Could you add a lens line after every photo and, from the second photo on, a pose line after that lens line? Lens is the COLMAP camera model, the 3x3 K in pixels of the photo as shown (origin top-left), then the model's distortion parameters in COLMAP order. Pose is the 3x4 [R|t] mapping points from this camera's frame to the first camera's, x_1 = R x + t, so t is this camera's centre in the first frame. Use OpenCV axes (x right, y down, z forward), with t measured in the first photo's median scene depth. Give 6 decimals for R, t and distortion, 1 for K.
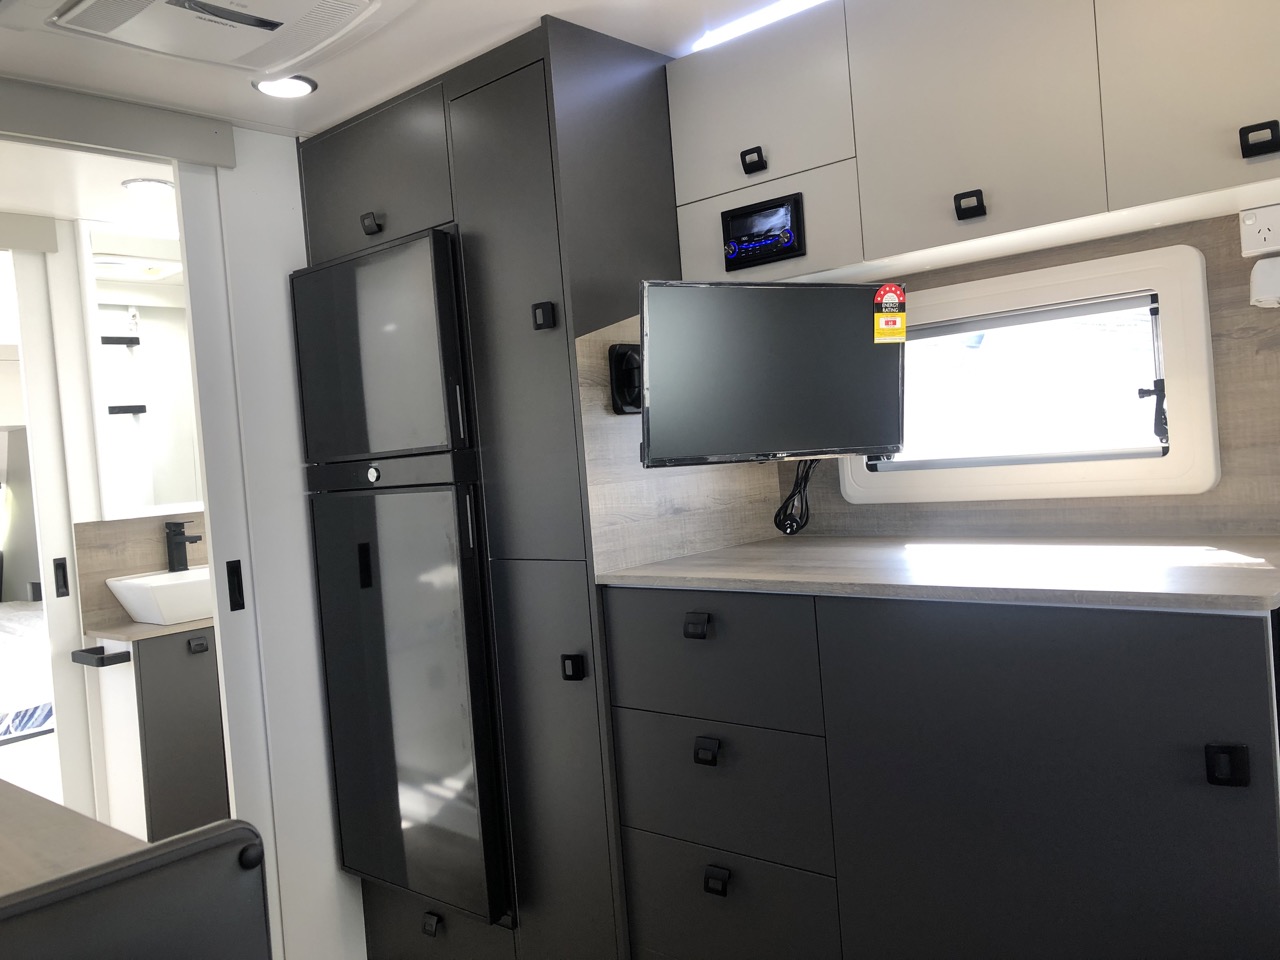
lens RADIAL K [[1051.5, 0, 640.0], [0, 1051.5, 480.0], [0, 0, 1]] dist [-0.002281, -0.003137]
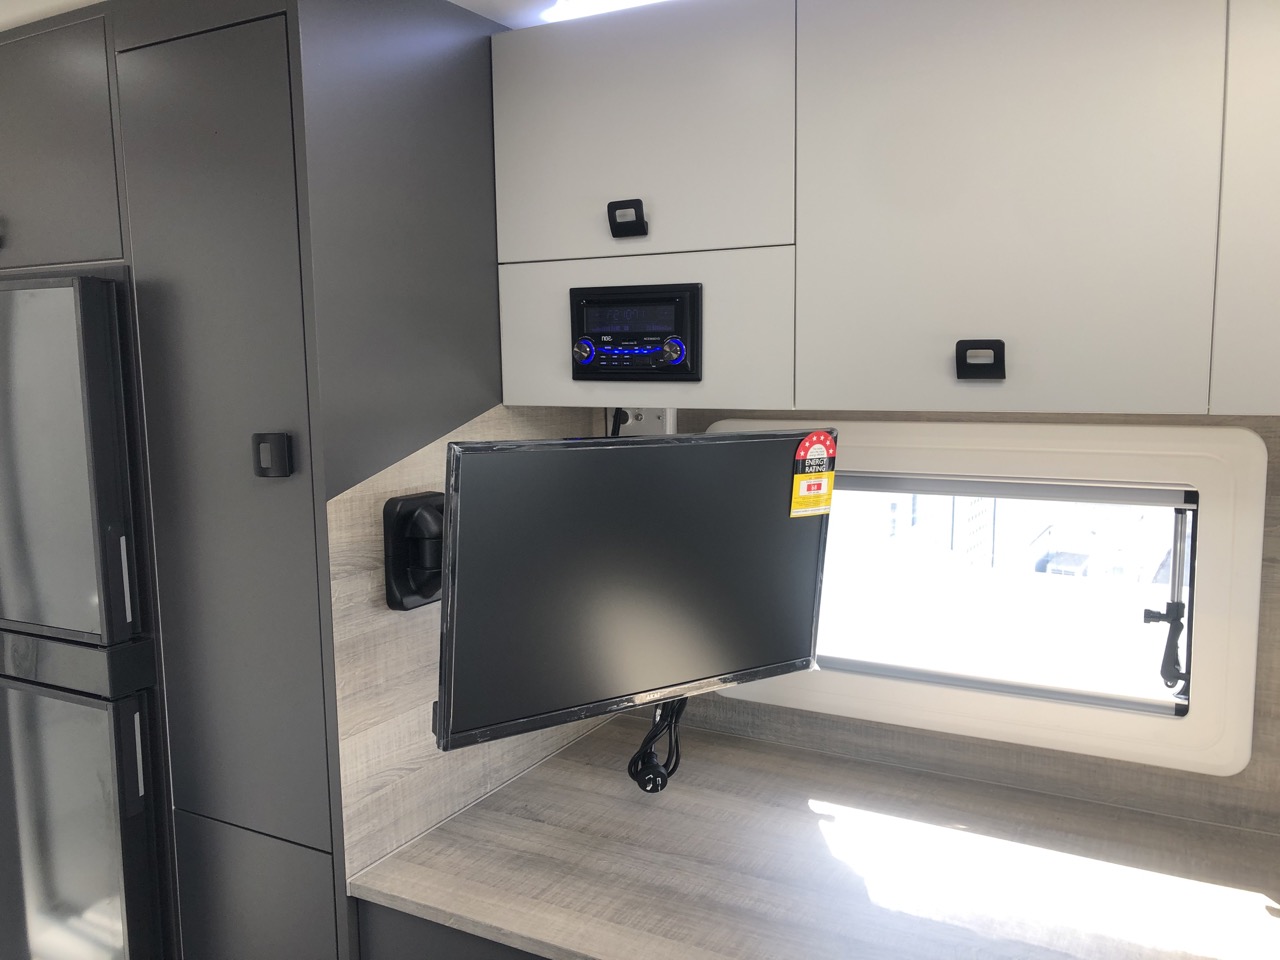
lens RADIAL K [[1017.1, 0, 640.0], [0, 1017.1, 480.0], [0, 0, 1]] dist [0.052916, -0.103841]
pose [[0.972099, 0.040068, 0.231123, -0.022843], [-0.058533, 0.995569, 0.073595, -0.195345], [-0.227150, -0.085070, 0.970137, 0.387656]]
